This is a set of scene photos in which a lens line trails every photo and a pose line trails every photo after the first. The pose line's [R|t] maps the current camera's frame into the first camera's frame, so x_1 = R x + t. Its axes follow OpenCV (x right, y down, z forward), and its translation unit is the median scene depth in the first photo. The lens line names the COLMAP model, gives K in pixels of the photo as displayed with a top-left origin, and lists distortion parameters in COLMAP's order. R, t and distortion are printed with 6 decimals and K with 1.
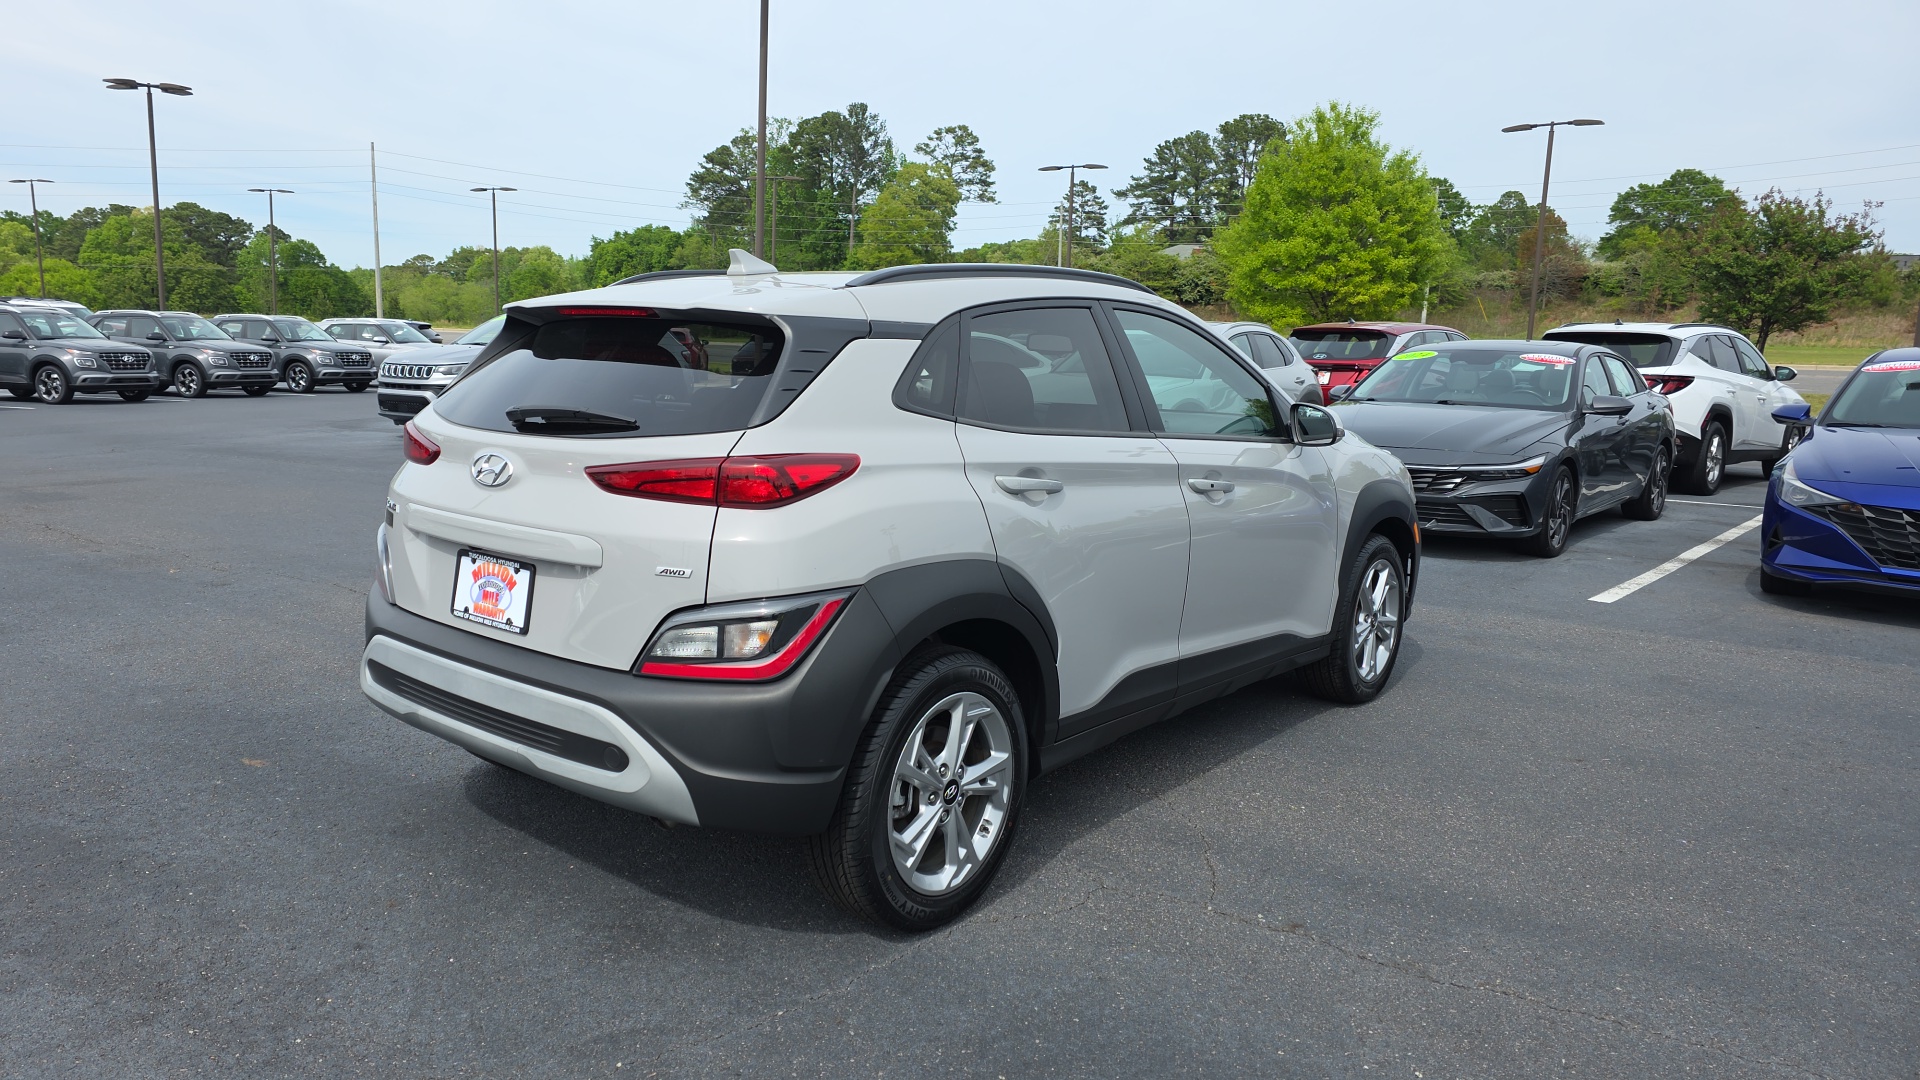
lens RADIAL K [[1283.6, 0, 890.8], [0, 1283.6, 538.7], [0, 0, 1]] dist [0.061552, -0.066235]
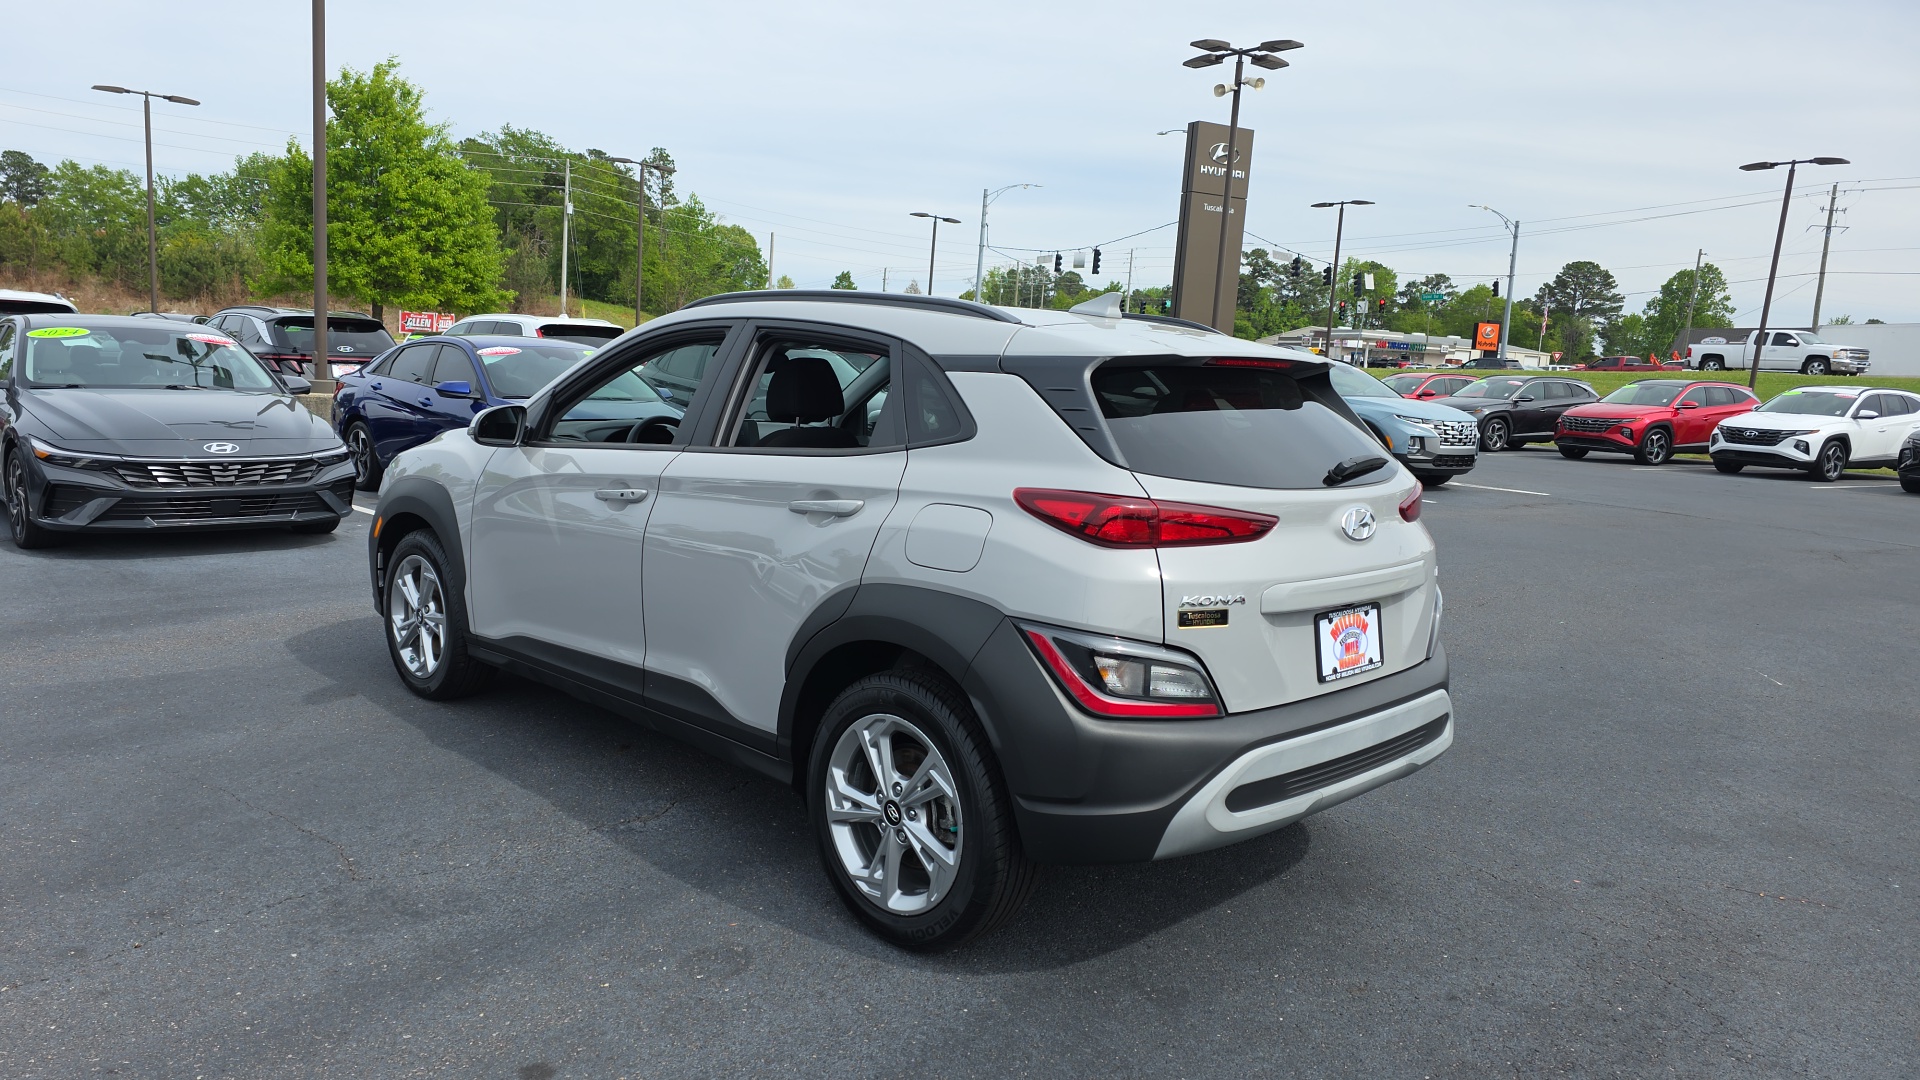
lens RADIAL K [[1263.9, 0, 888.7], [0, 1263.9, 544.0], [0, 0, 1]] dist [0.055634, -0.048768]
pose [[0.099730, -0.157393, 0.982487, -0.114910], [0.109689, 0.983131, 0.146362, -0.019460], [-0.988950, 0.093172, 0.115312, 0.106664]]
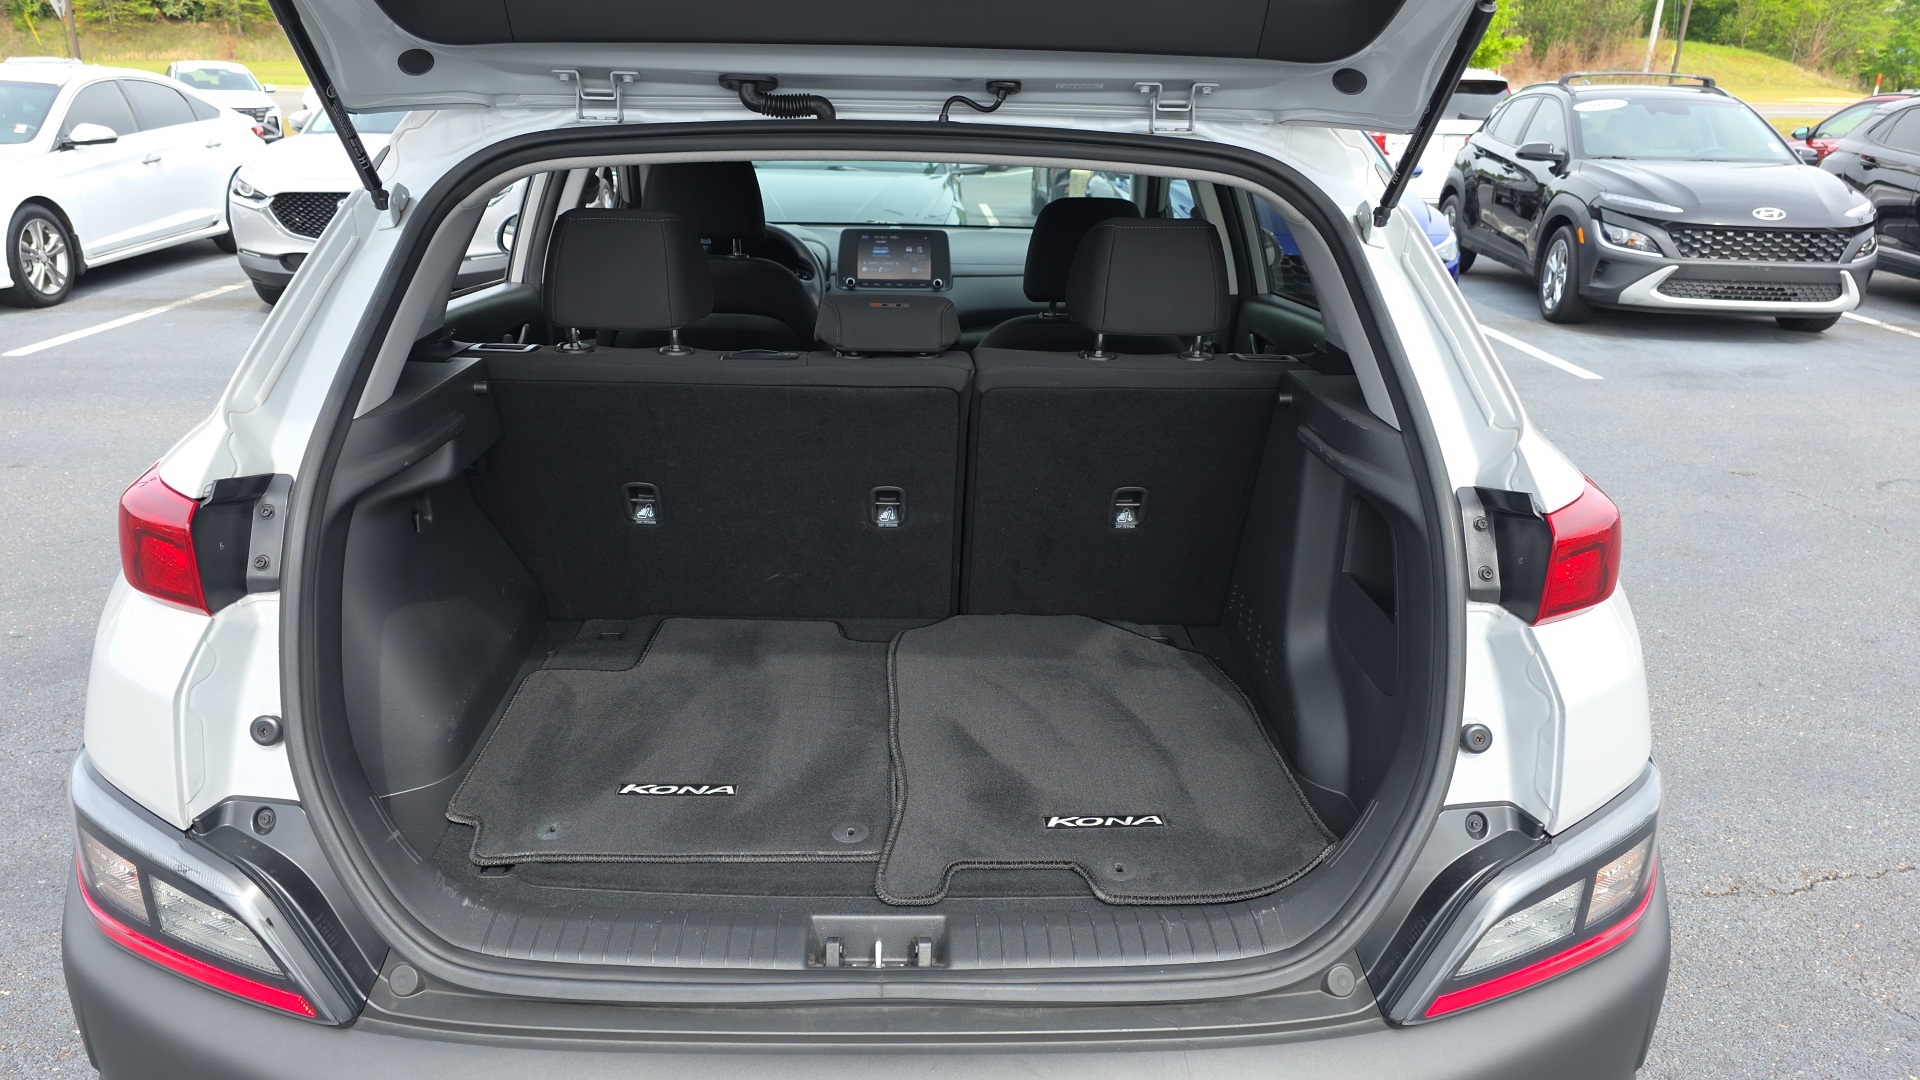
lens RADIAL K [[1278.0, 0, 934.5], [0, 1278.0, 552.2], [0, 0, 1]] dist [0.045457, -0.041026]
pose [[0.741074, -0.233395, 0.629552, -0.044917], [0.098544, 0.965293, 0.241865, -0.013672], [-0.664153, -0.117201, 0.738353, 0.060484]]
